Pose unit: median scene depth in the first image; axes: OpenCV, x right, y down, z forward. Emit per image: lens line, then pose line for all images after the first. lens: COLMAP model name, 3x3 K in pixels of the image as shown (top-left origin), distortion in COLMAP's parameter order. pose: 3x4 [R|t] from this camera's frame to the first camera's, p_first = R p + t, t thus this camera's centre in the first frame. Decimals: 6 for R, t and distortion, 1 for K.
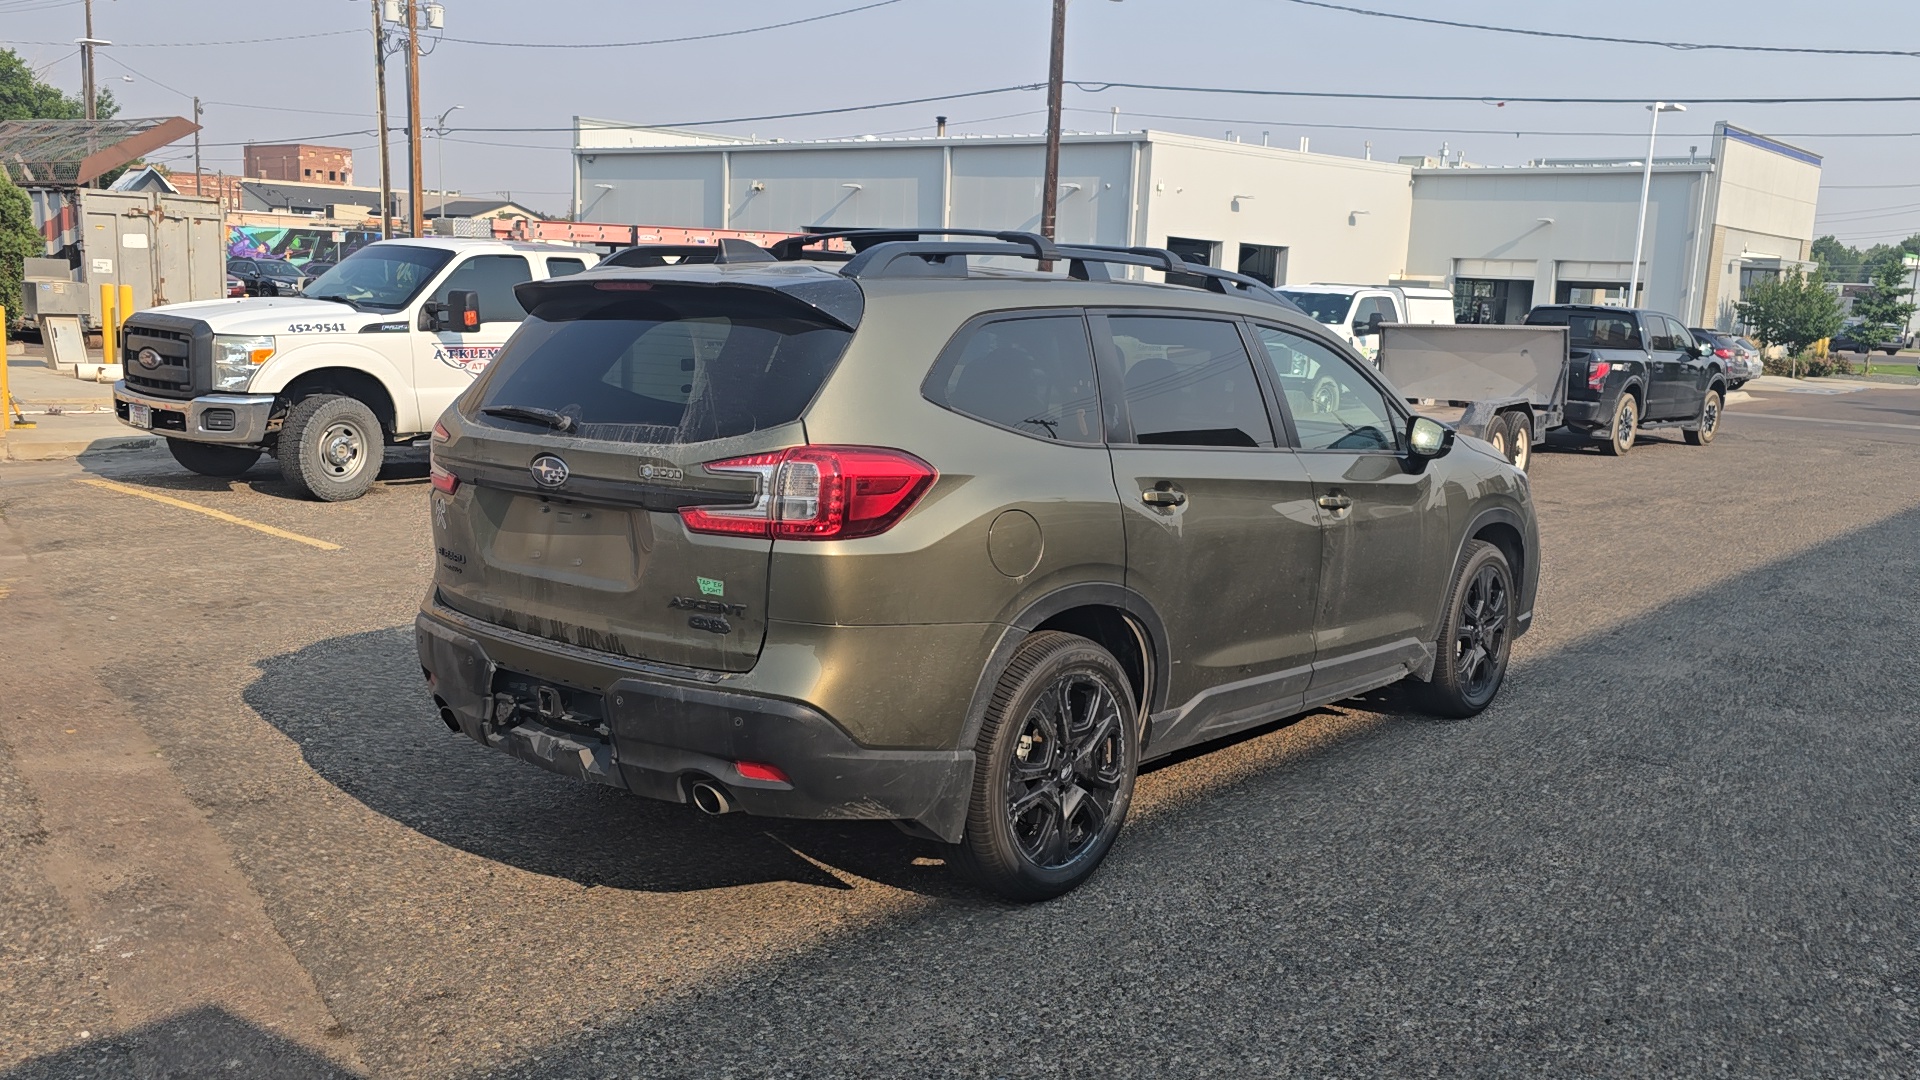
lens RADIAL K [[1664.1, 0, 988.0], [0, 1664.1, 554.2], [0, 0, 1]] dist [0.007786, 0.001298]
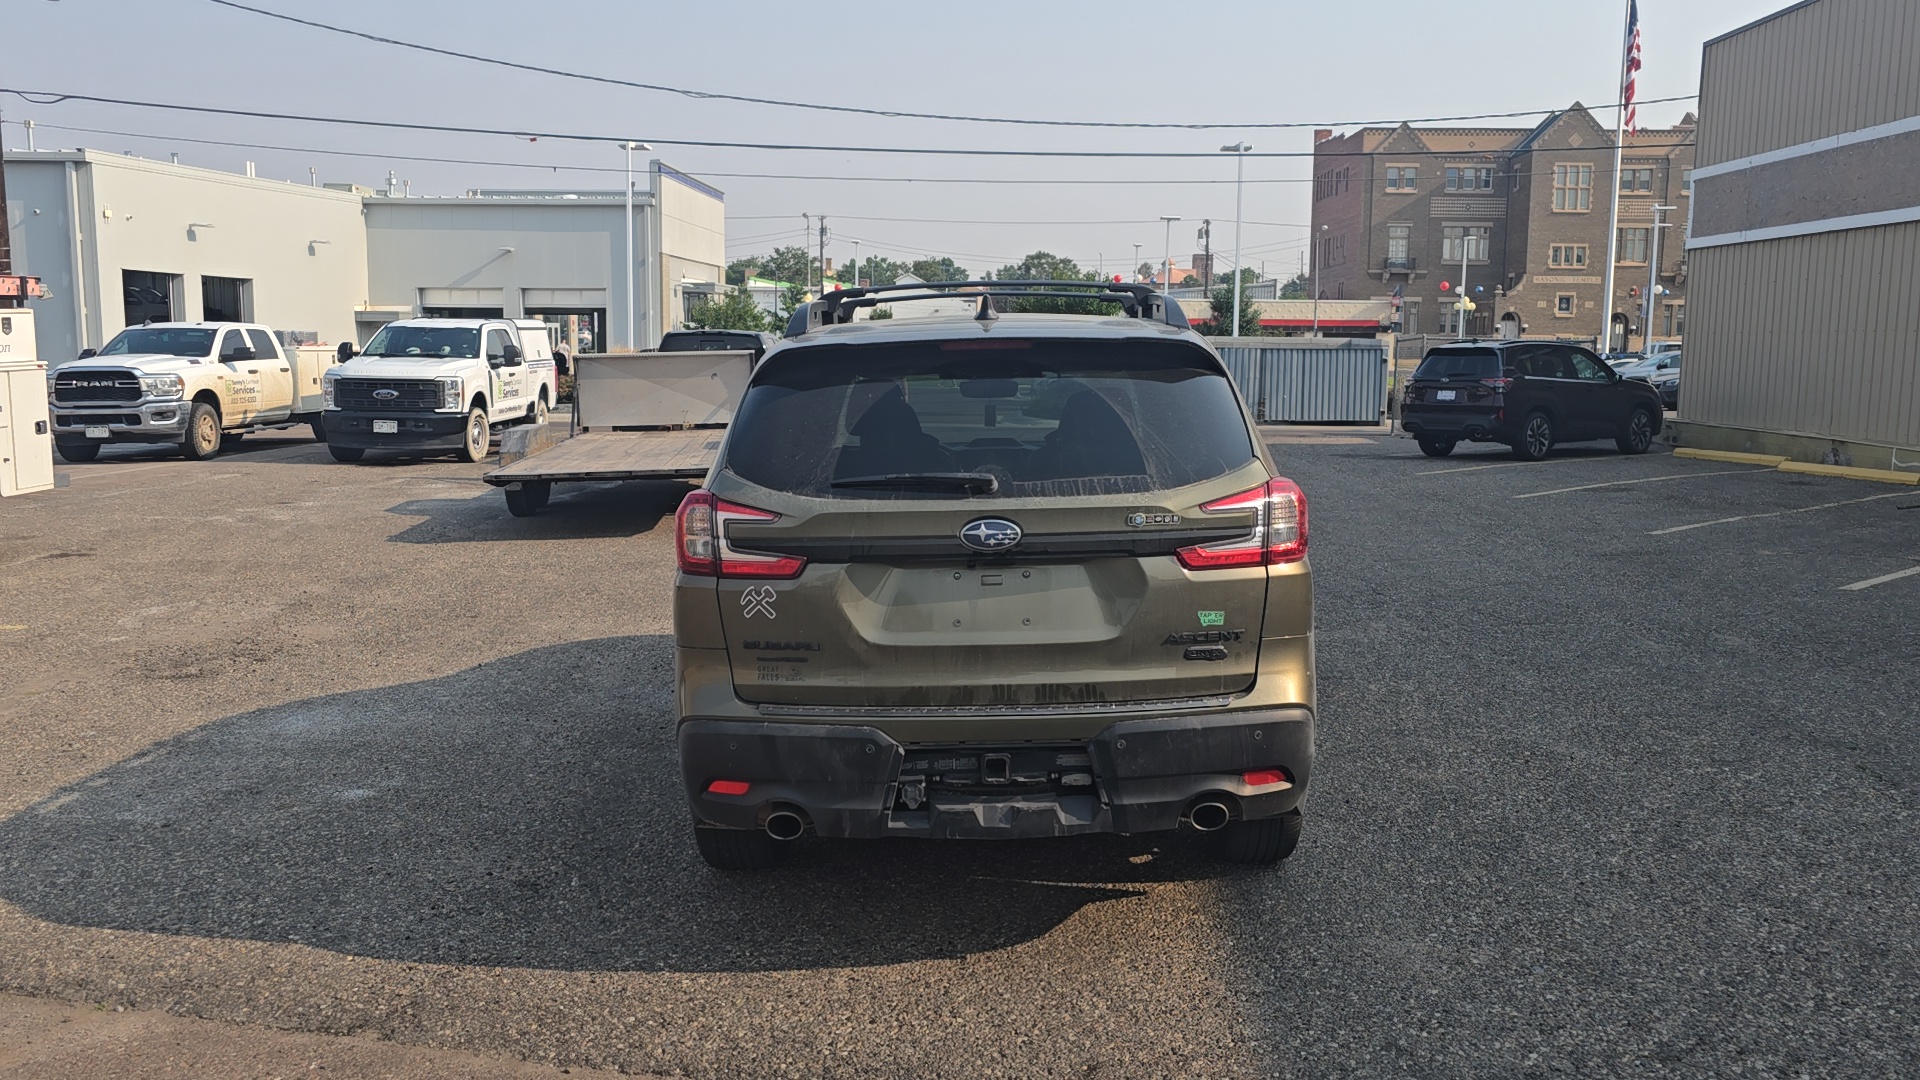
lens RADIAL K [[1664.1, 0, 988.0], [0, 1664.1, 554.2], [0, 0, 1]] dist [0.007786, 0.001298]
pose [[0.757855, -0.122022, 0.640910, -0.205088], [0.131292, 0.990781, 0.033384, -0.016277], [-0.639076, 0.058846, 0.766890, 0.056651]]
